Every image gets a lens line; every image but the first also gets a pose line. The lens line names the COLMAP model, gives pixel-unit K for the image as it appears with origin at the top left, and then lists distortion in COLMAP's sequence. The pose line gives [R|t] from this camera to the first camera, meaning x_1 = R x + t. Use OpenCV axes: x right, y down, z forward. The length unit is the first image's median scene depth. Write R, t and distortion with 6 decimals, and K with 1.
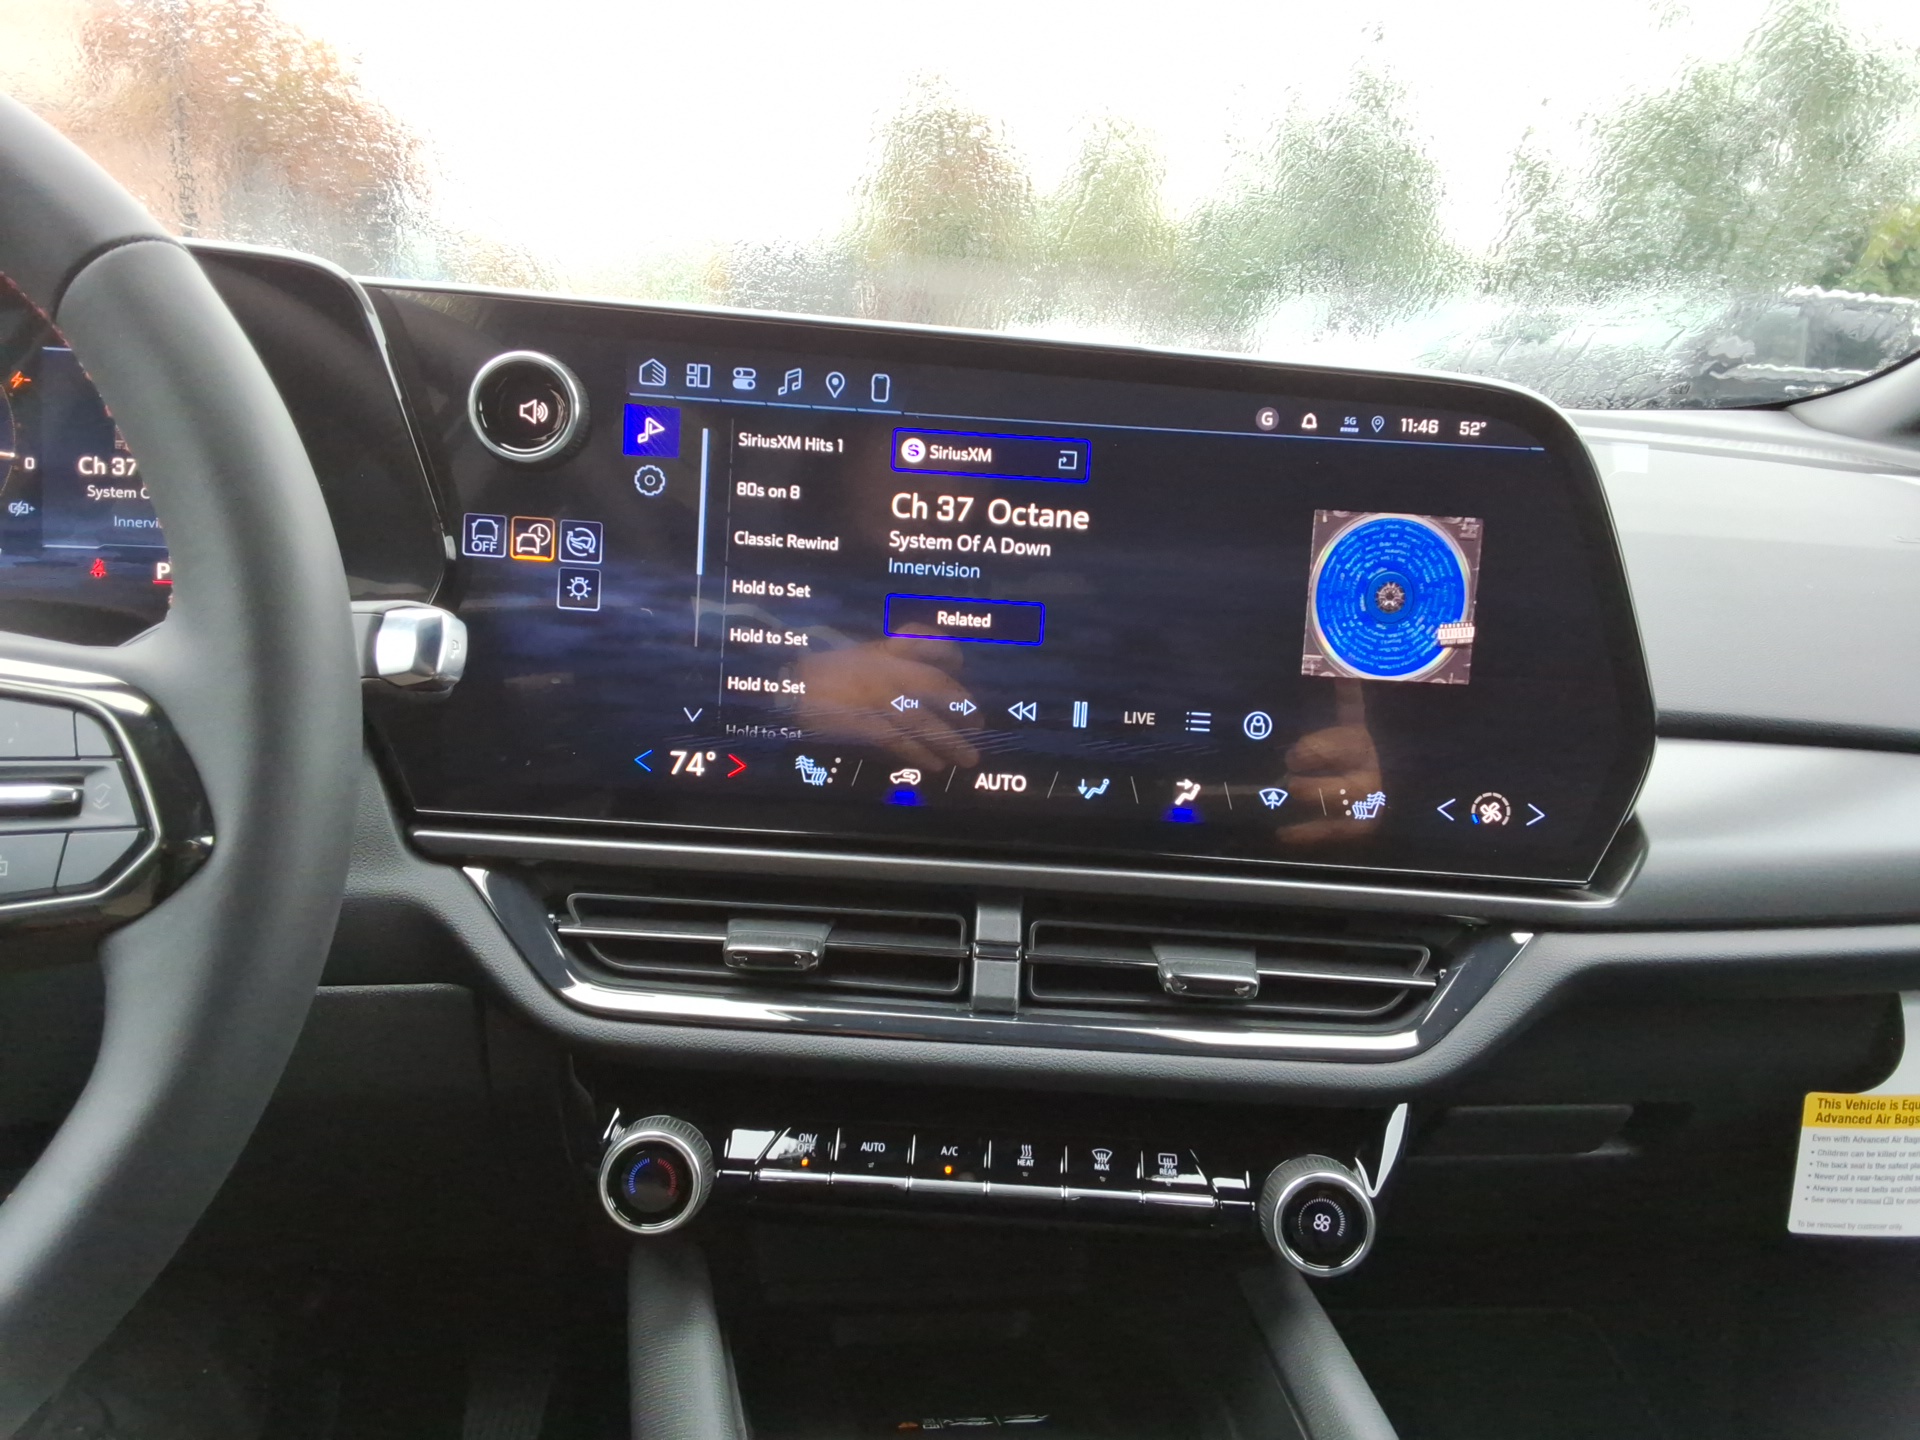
lens RADIAL K [[1535.3, 0, 978.5], [0, 1535.3, 712.8], [0, 0, 1]] dist [0.132383, -0.198484]
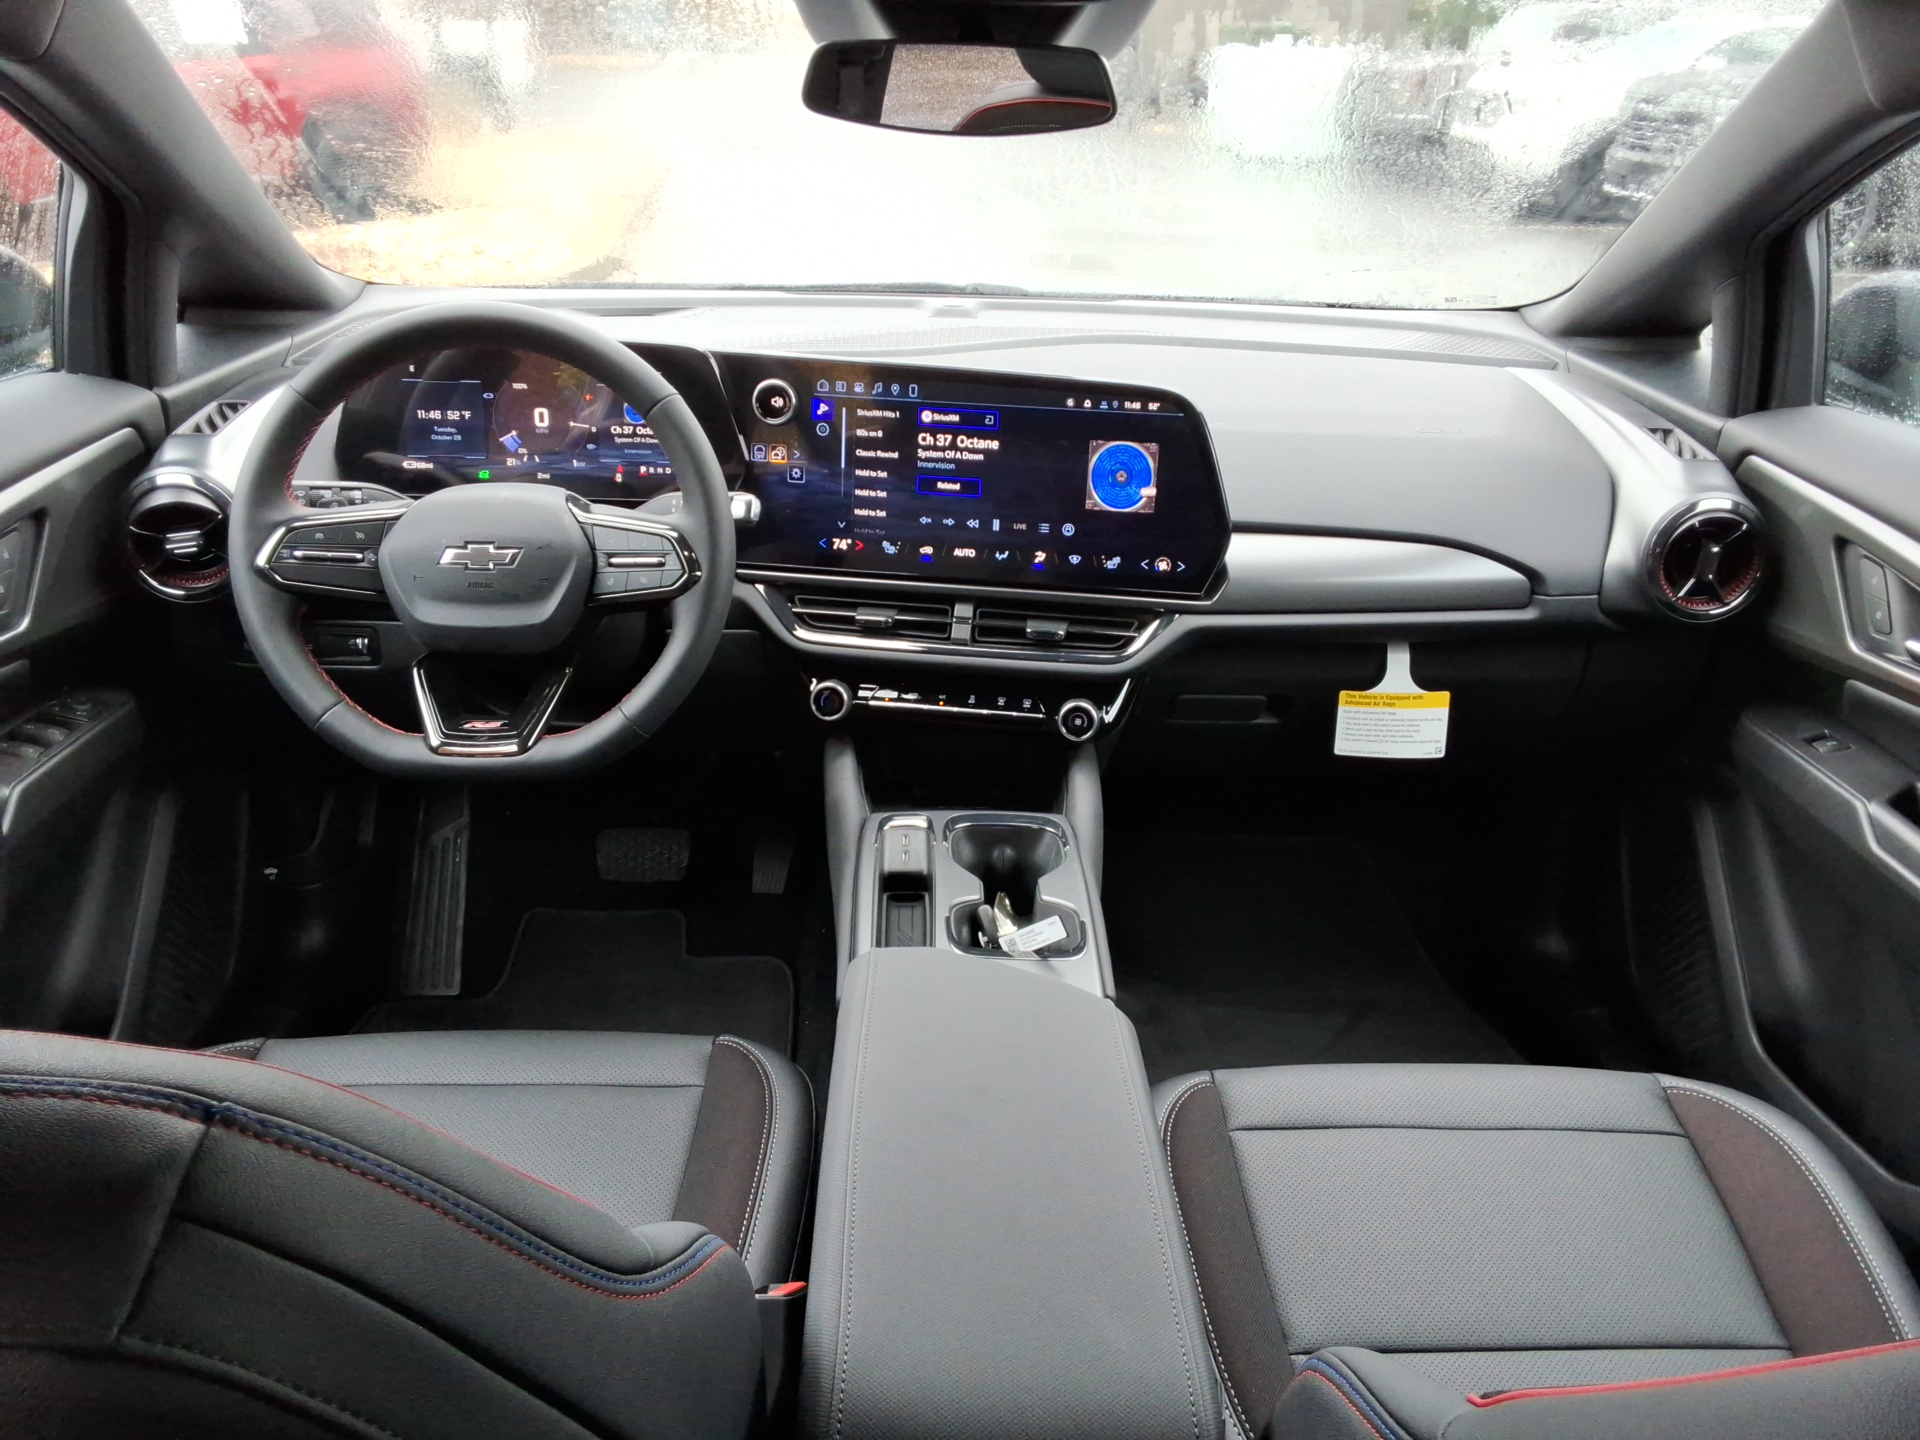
lens RADIAL K [[1535.3, 0, 978.5], [0, 1535.3, 712.8], [0, 0, 1]] dist [0.132383, -0.198484]
pose [[0.990606, 0.019291, -0.135381, 0.379025], [0.004119, 0.985343, 0.170537, -0.123179], [0.136687, -0.169493, 0.976007, -1.457944]]
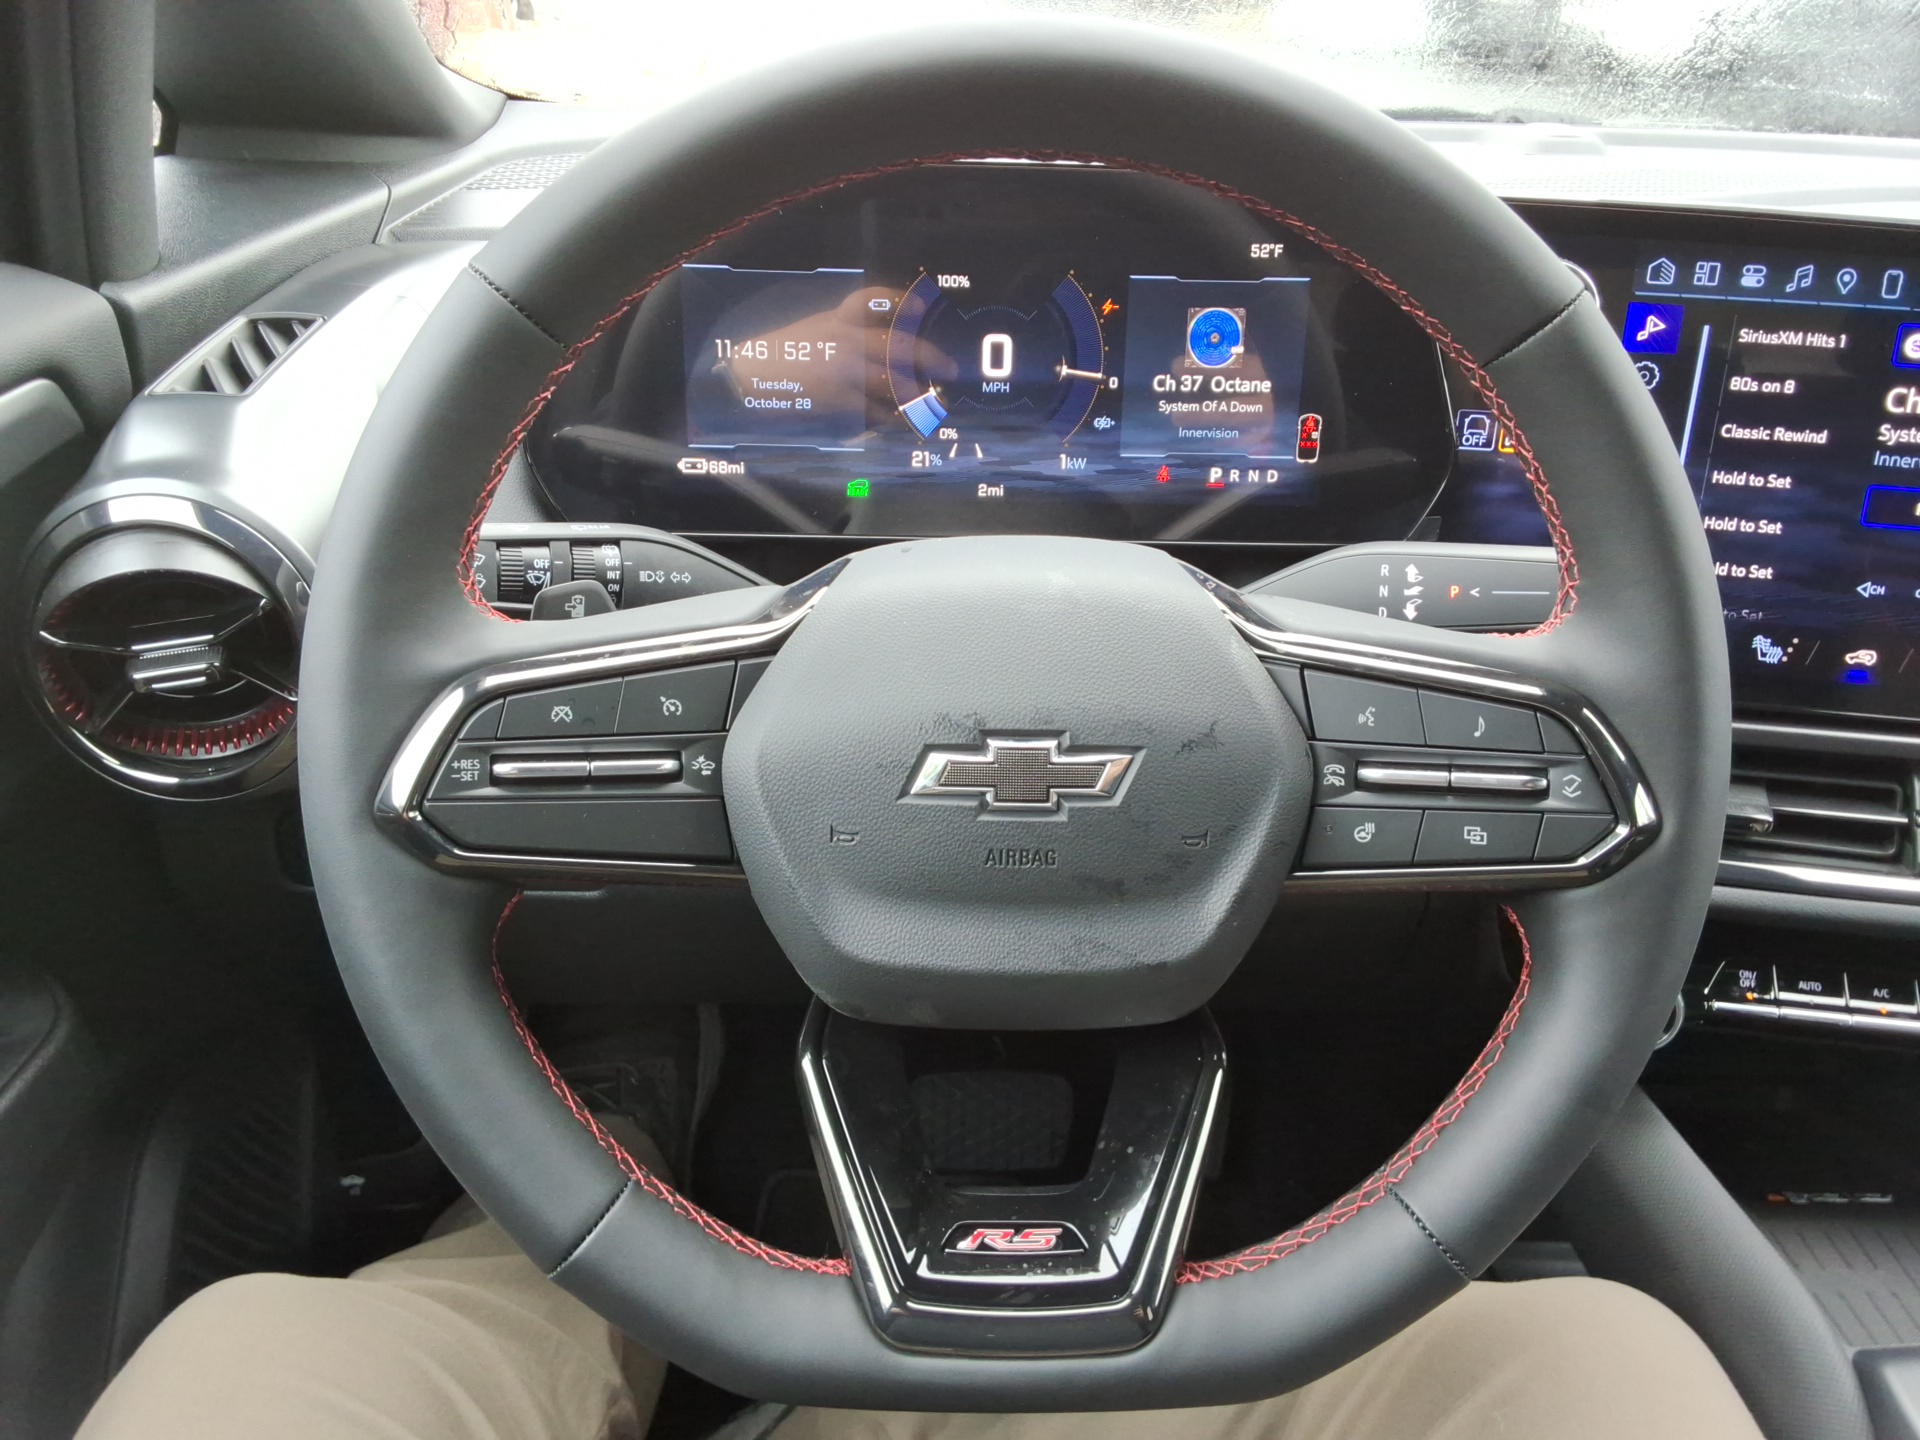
lens RADIAL K [[1544.7, 0, 985.2], [0, 1544.7, 719.4], [0, 0, 1]] dist [0.145463, -0.236890]
pose [[0.989291, 0.032343, -0.142325, -0.495005], [0.000075, 0.975025, 0.222093, -0.160802], [0.145954, -0.219726, 0.964582, -0.150779]]
